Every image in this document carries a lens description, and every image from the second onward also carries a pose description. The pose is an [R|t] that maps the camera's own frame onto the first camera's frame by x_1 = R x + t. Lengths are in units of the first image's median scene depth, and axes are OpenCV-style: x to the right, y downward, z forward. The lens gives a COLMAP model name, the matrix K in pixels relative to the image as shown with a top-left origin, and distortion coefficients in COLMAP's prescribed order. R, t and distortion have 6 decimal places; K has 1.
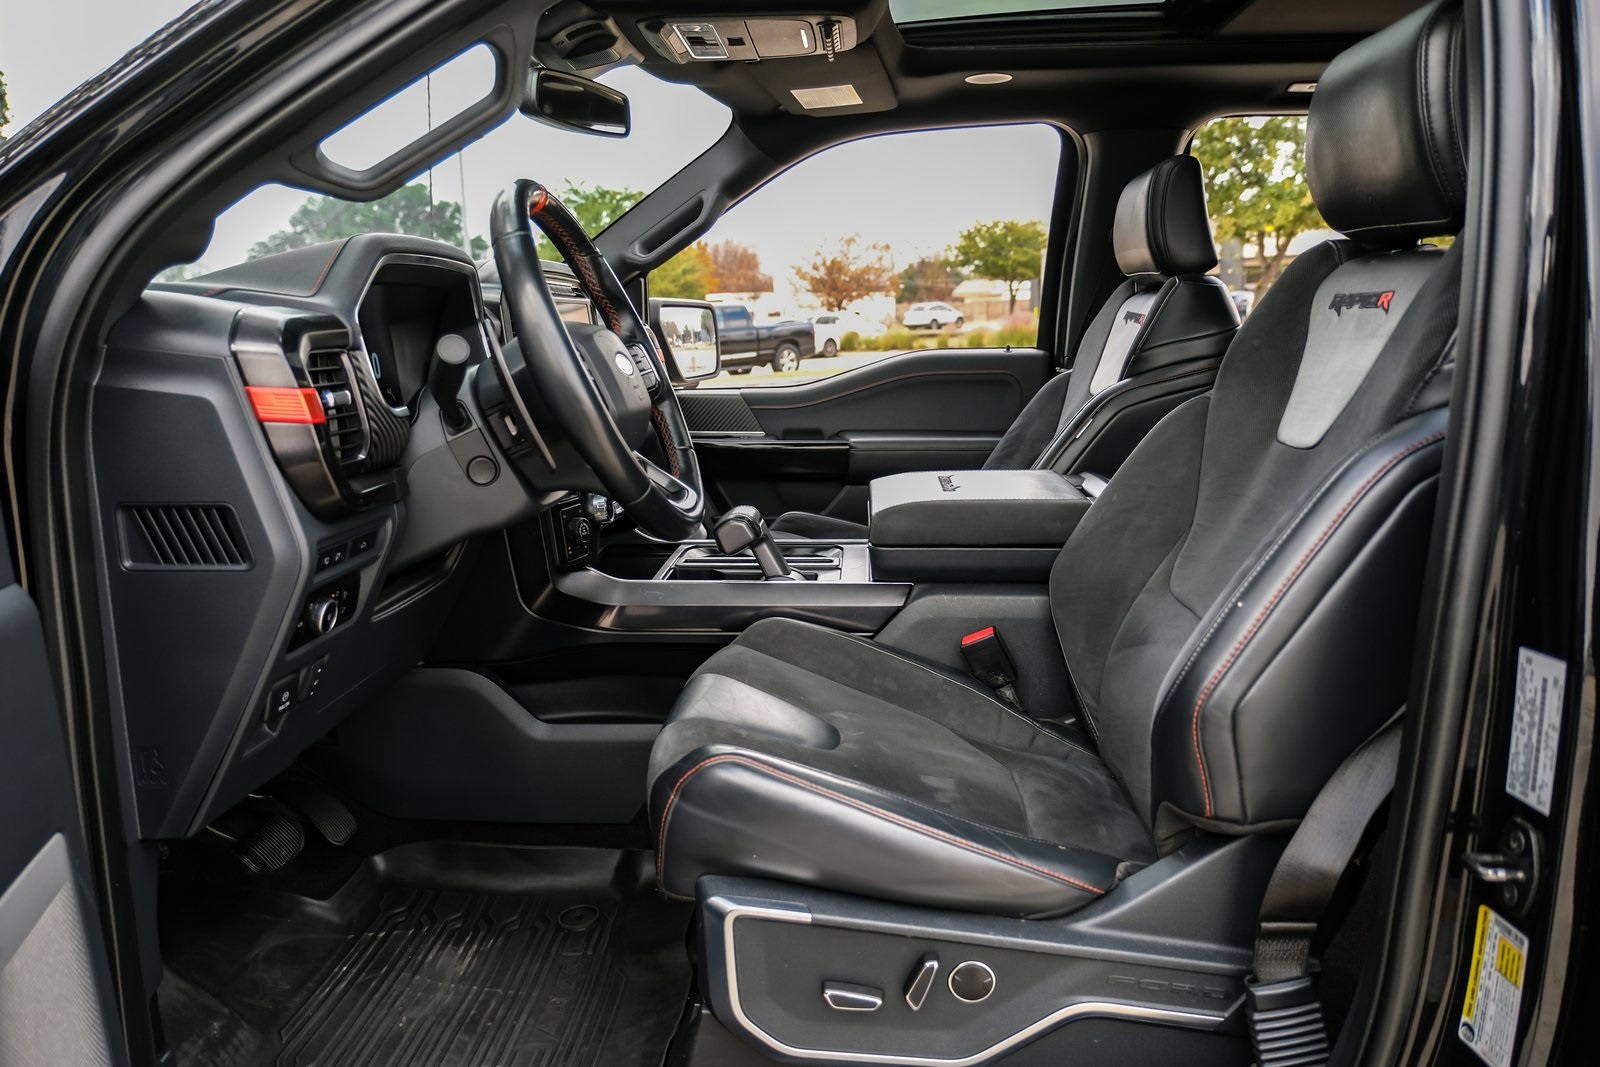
lens RADIAL K [[1075.5, 0, 767.0], [0, 1075.5, 556.8], [0, 0, 1]] dist [-0.016349, 0.009259]
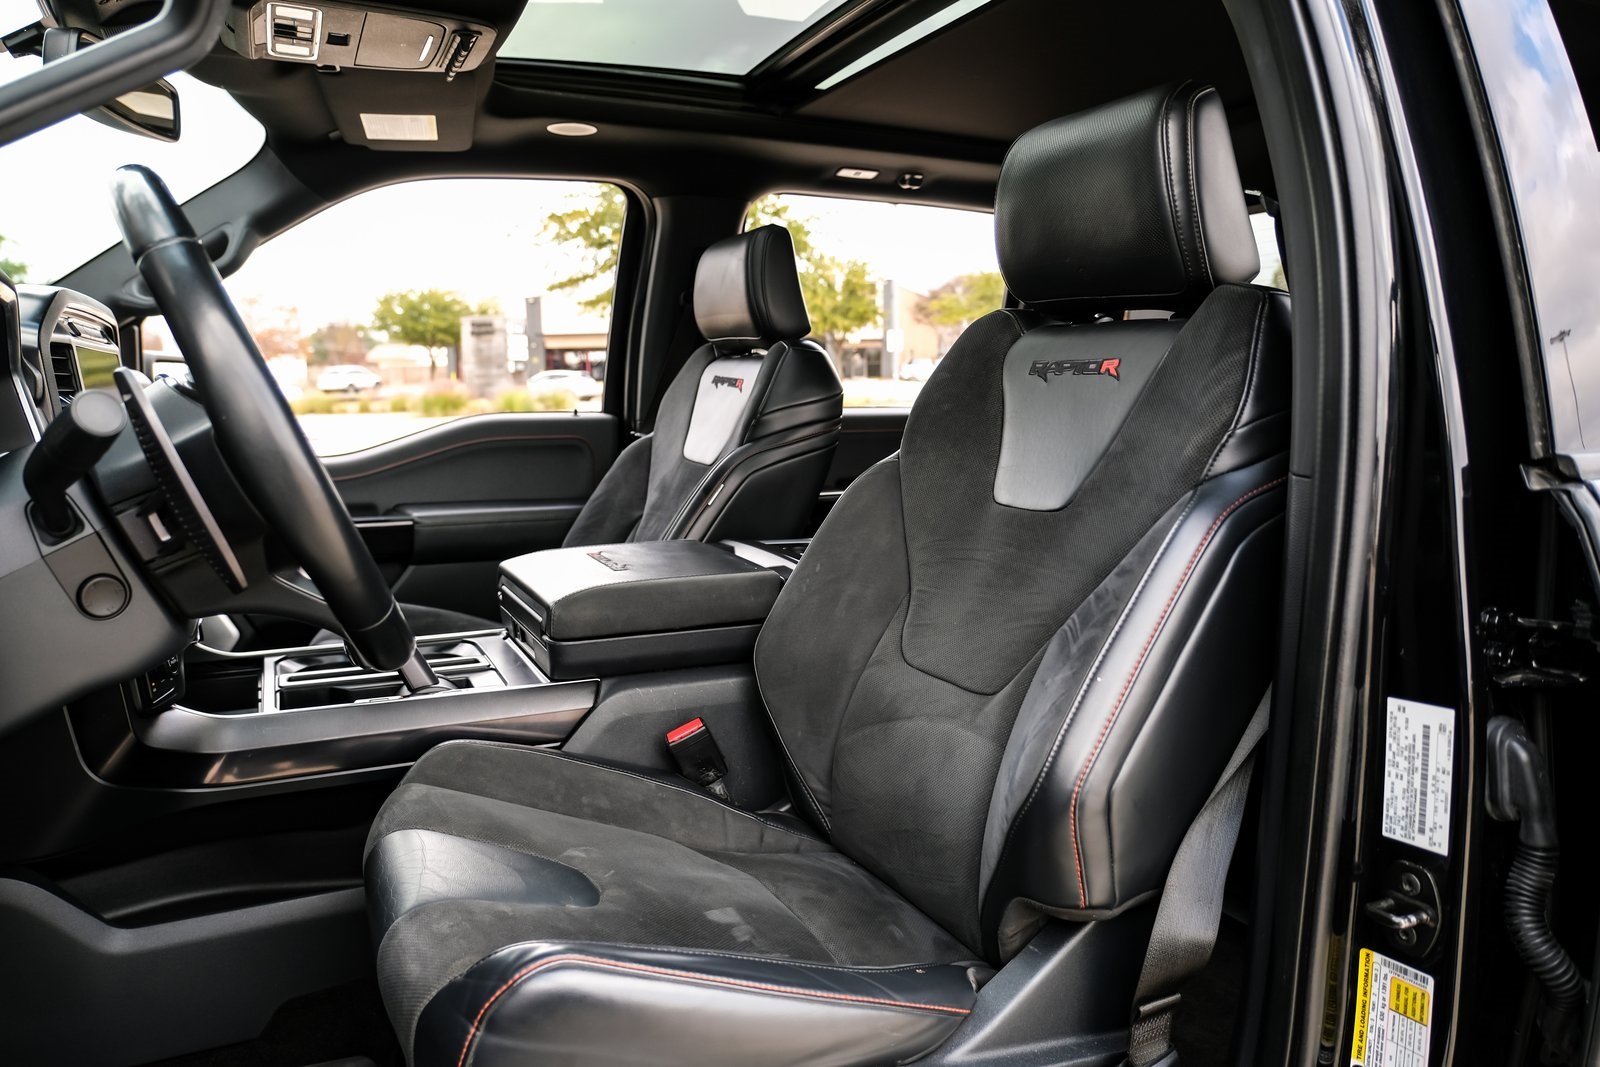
lens RADIAL K [[1055.3, 0, 727.0], [0, 1055.3, 562.0], [0, 0, 1]] dist [-0.025403, 0.004010]
pose [[0.884607, -0.063646, 0.461974, -0.181580], [0.086974, 0.995778, -0.029352, -0.039983], [-0.458155, 0.066145, 0.886408, 0.209157]]
